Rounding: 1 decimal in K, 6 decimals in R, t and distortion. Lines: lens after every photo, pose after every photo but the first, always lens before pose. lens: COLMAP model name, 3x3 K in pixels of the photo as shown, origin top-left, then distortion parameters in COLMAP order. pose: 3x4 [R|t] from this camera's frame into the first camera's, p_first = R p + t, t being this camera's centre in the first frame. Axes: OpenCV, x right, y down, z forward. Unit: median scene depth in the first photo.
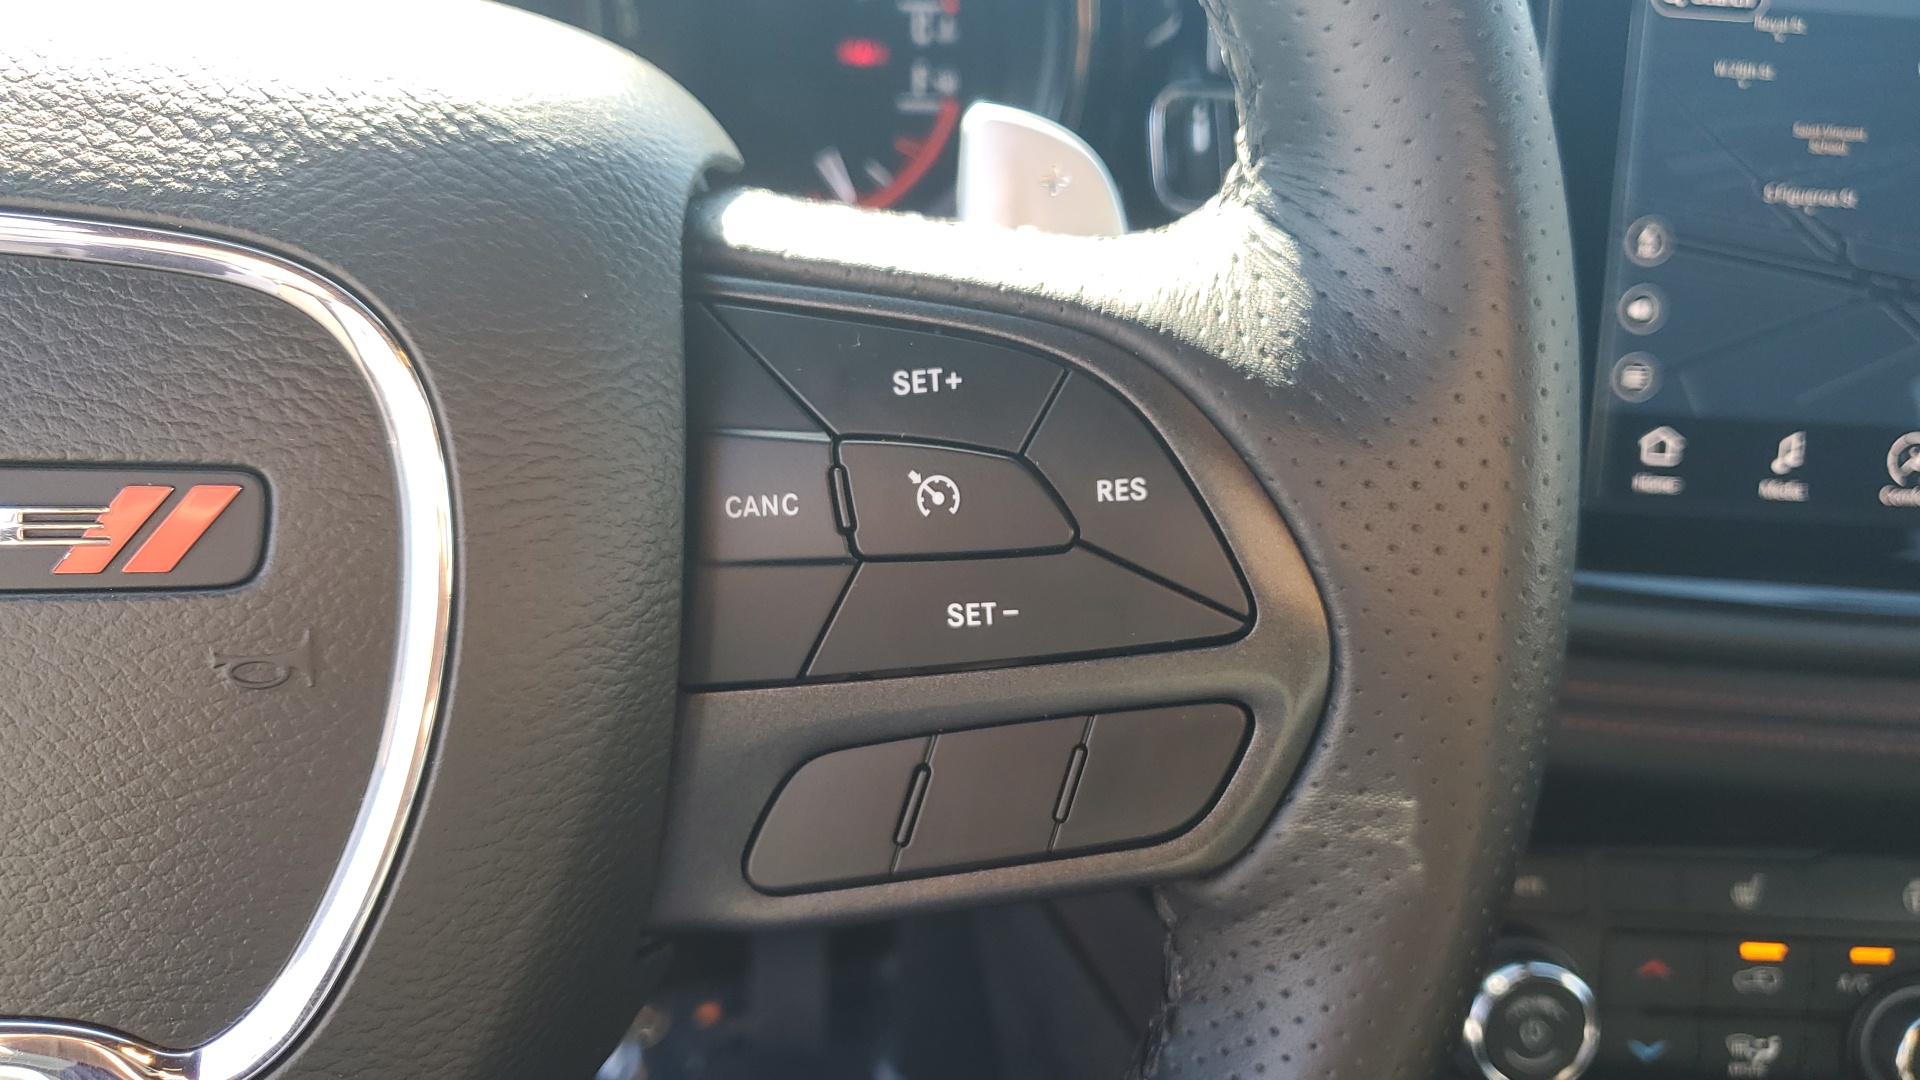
lens RADIAL K [[1509.5, 0, 952.6], [0, 1509.5, 526.5], [0, 0, 1]] dist [0.049513, -0.070146]
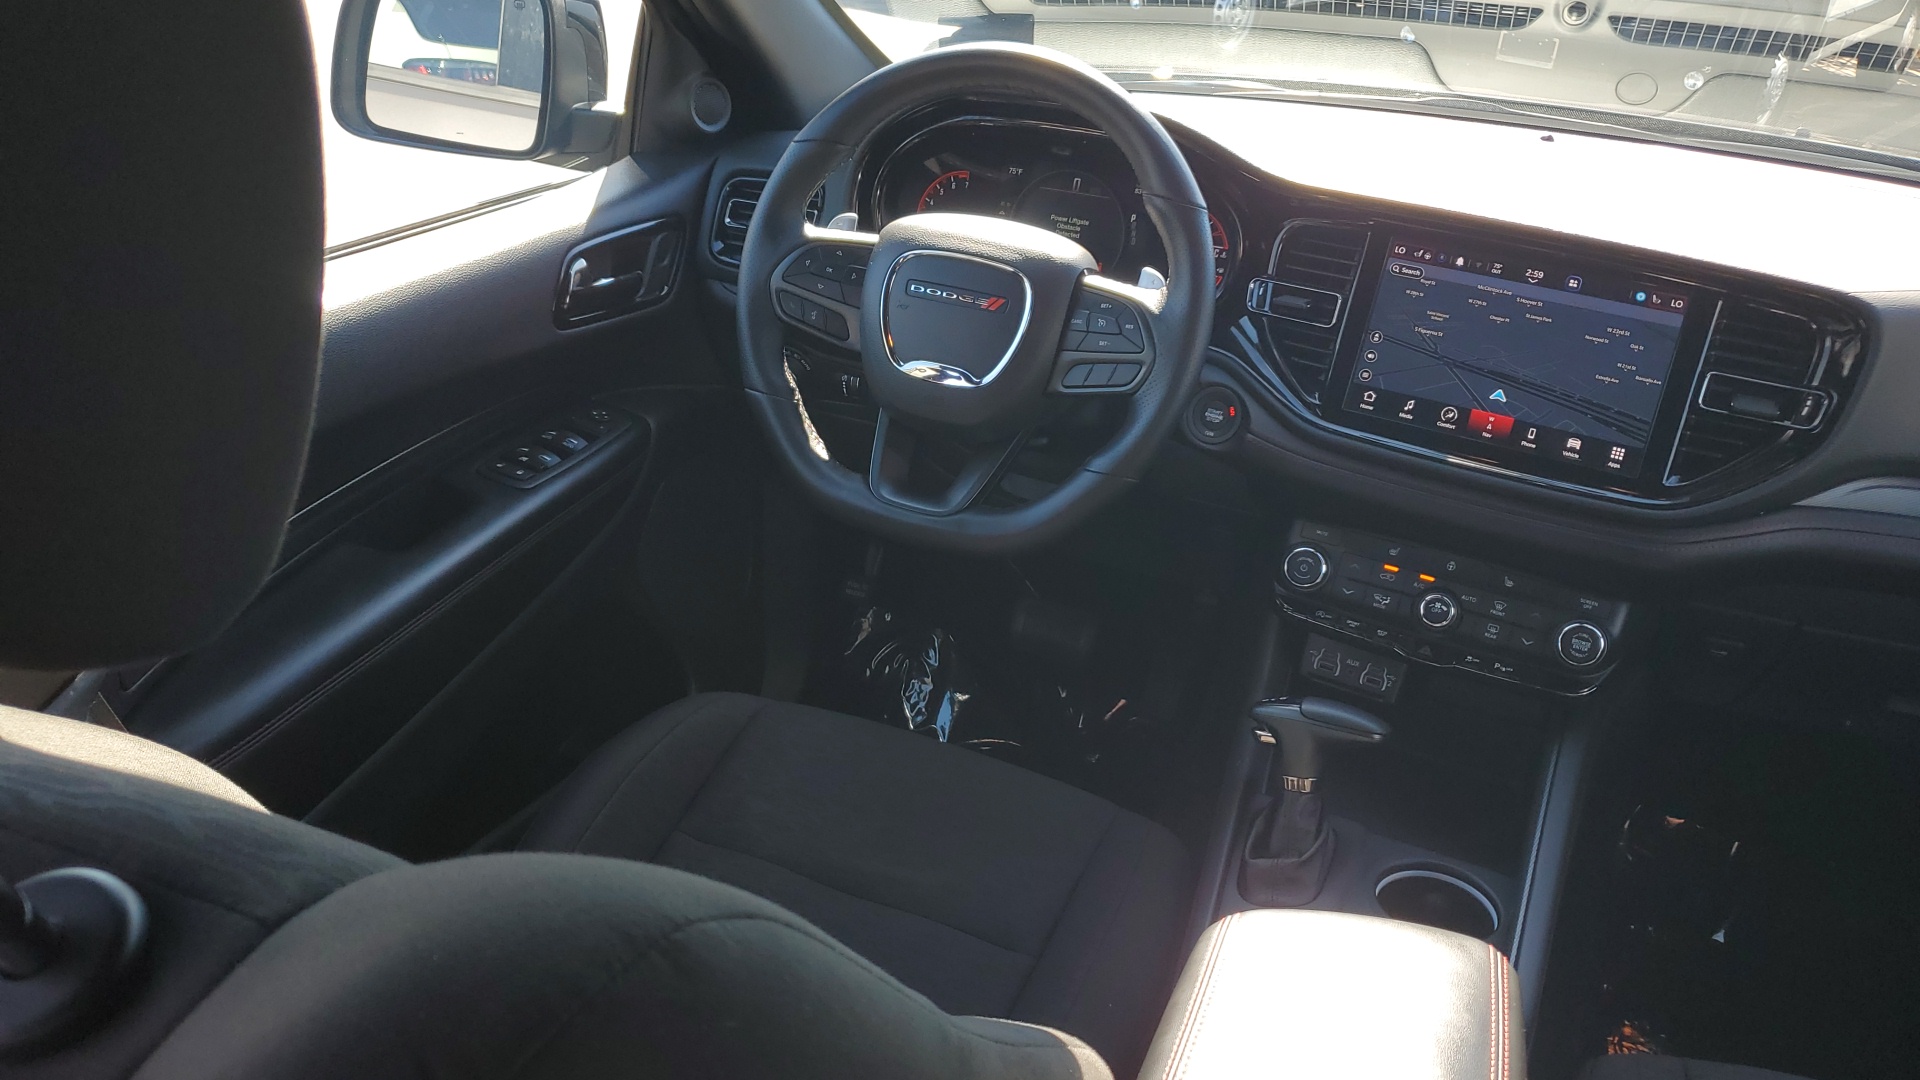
lens RADIAL K [[1509.5, 0, 951.3], [0, 1509.5, 554.3], [0, 0, 1]] dist [0.049513, -0.070146]
pose [[0.868070, 0.218205, -0.445915, 2.361776], [-0.258554, 0.965503, -0.030870, 1.215260], [0.423797, 0.142090, 0.894543, -4.568368]]
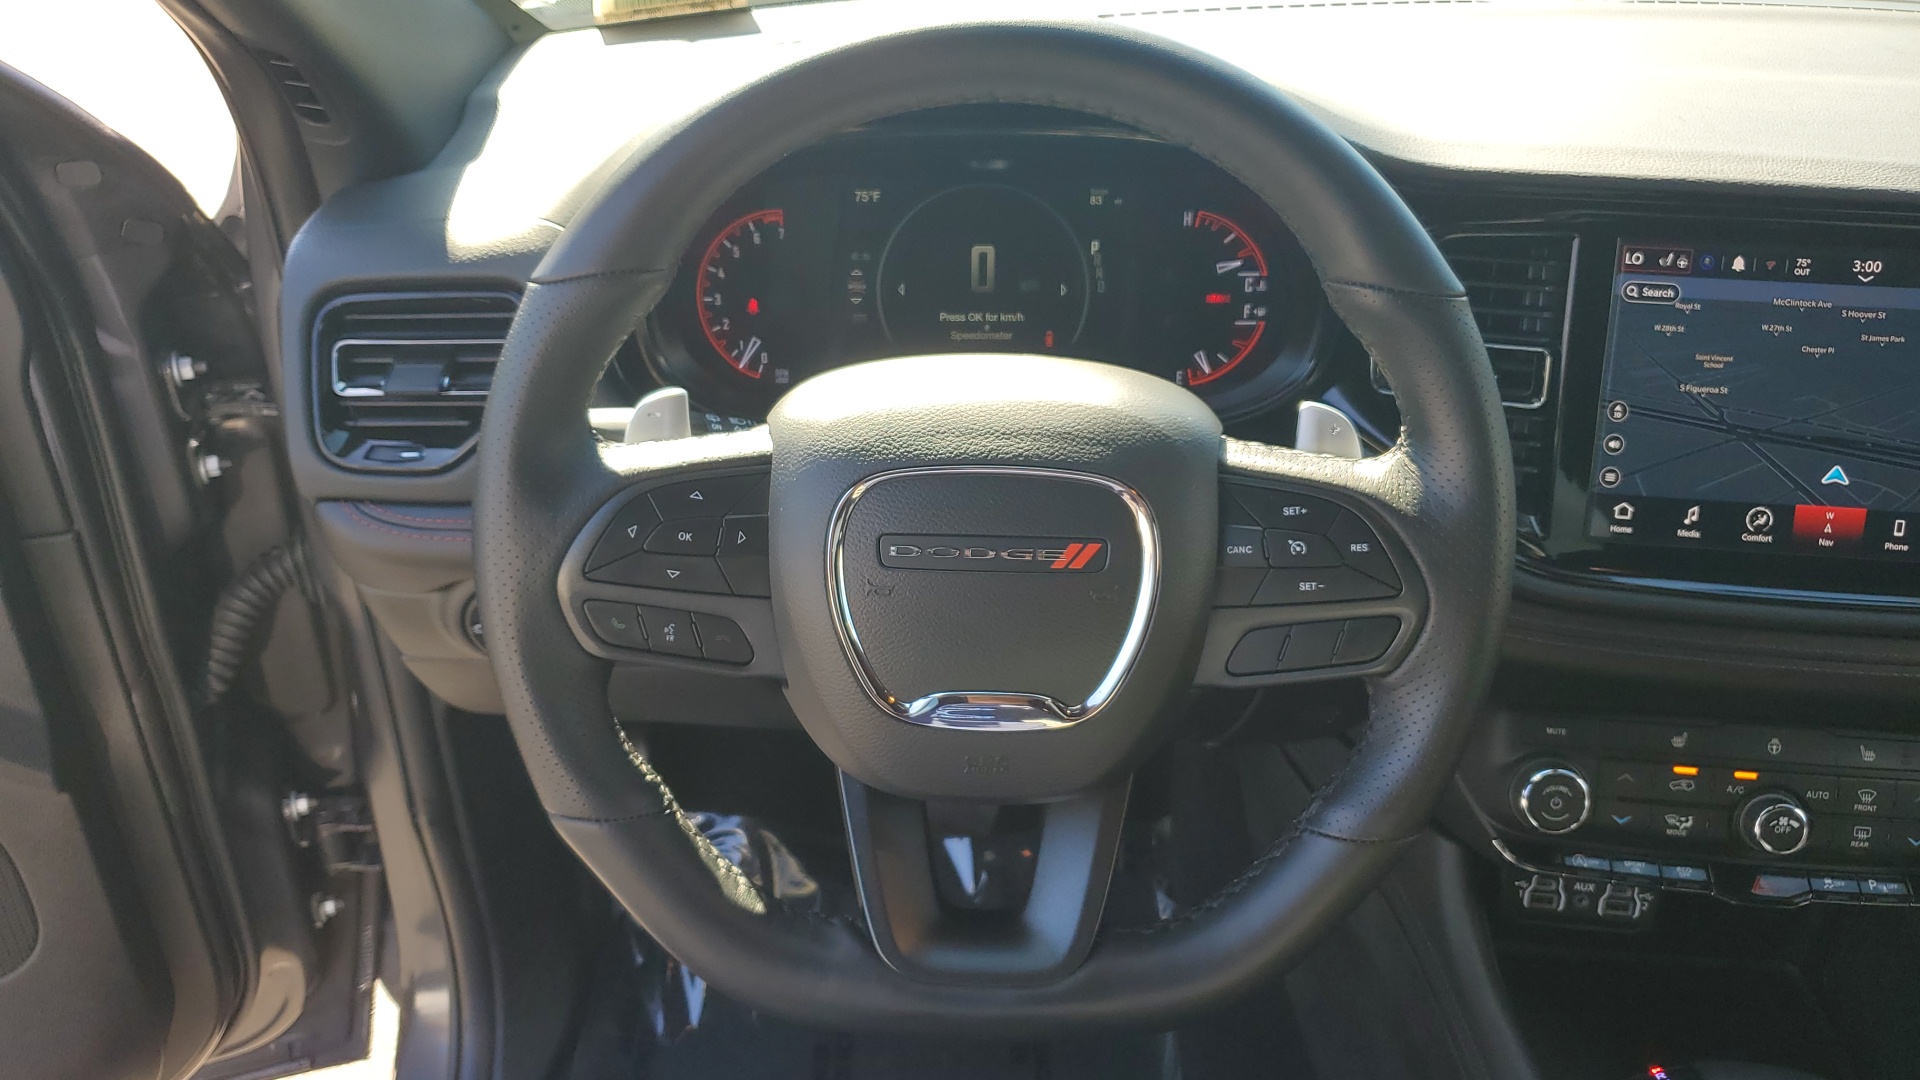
lens RADIAL K [[1509.5, 0, 946.5], [0, 1509.5, 522.2], [0, 0, 1]] dist [0.049513, -0.070146]
pose [[0.991635, 0.021418, -0.127284, -0.322858], [-0.018574, 0.999551, 0.023493, -0.129304], [0.127730, -0.020932, 0.991588, -2.120671]]
